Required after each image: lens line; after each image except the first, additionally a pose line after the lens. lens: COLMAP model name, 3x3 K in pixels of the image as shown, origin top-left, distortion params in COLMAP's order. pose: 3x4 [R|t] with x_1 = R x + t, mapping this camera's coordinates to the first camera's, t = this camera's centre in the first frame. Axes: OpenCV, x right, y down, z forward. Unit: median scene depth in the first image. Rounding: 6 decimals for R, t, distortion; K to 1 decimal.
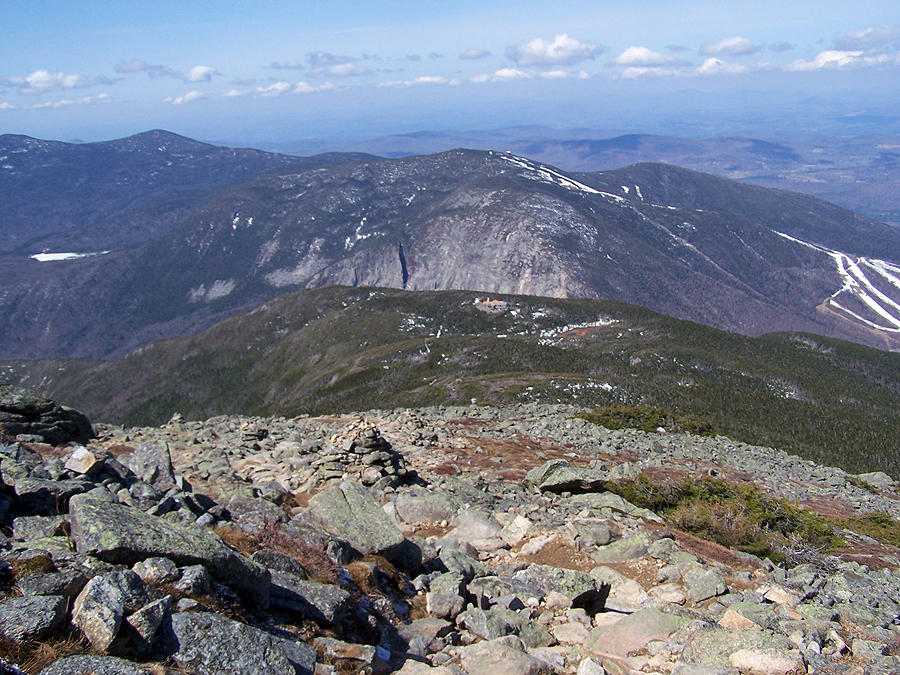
lens RADIAL K [[1077.0, 0, 480.1], [0, 1077.0, 335.9], [0, 0, 1]] dist [-0.113972, 0.042208]
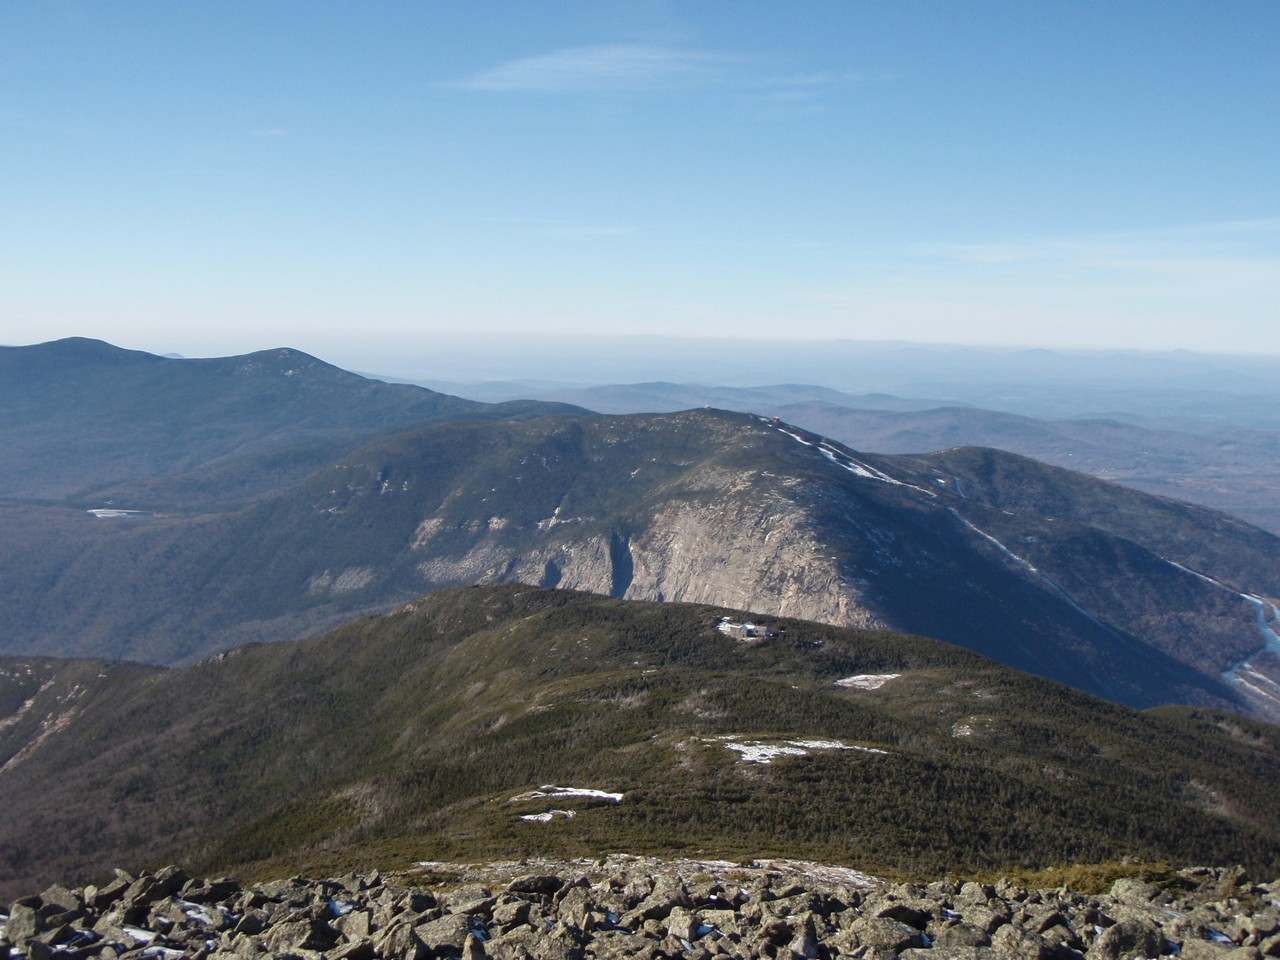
lens RADIAL K [[1517.7, 0, 640.0], [0, 1517.7, 480.0], [0, 0, 1]] dist [0.066459, -0.045506]
pose [[0.995558, 0.073989, -0.058214, -0.001607], [-0.080759, 0.988971, -0.124154, 0.000599], [0.048386, 0.128304, 0.990554, 0.013290]]
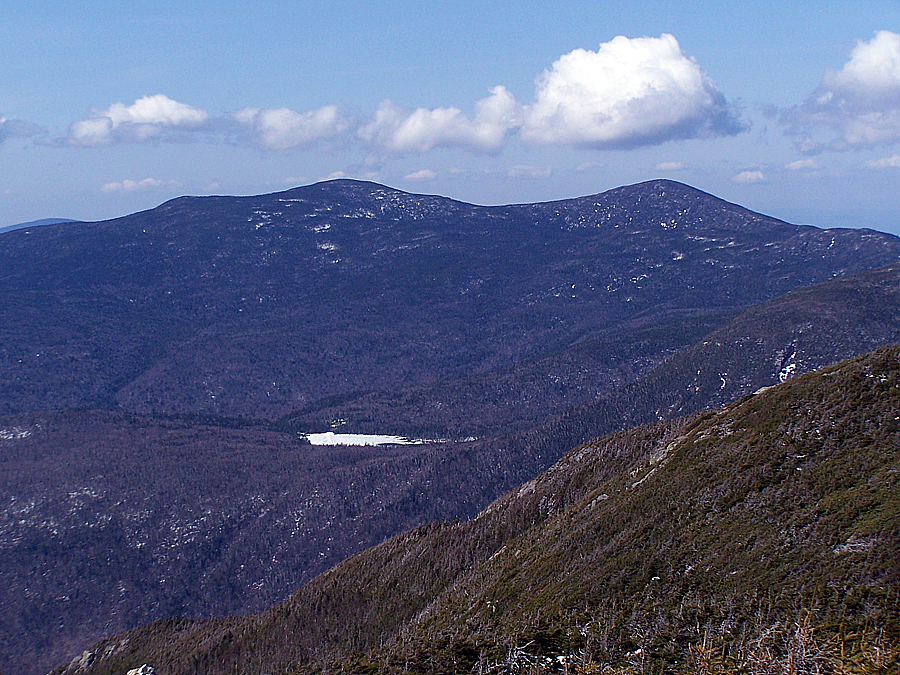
lens RADIAL K [[2323.4, 0, 450.0], [0, 2323.4, 337.5], [0, 0, 1]] dist [-0.360236, -0.091253]
pose [[0.917880, 0.055378, -0.392975, -0.027226], [-0.114912, 0.984883, -0.129614, -0.003829], [0.379857, 0.164128, 0.910368, 0.264021]]
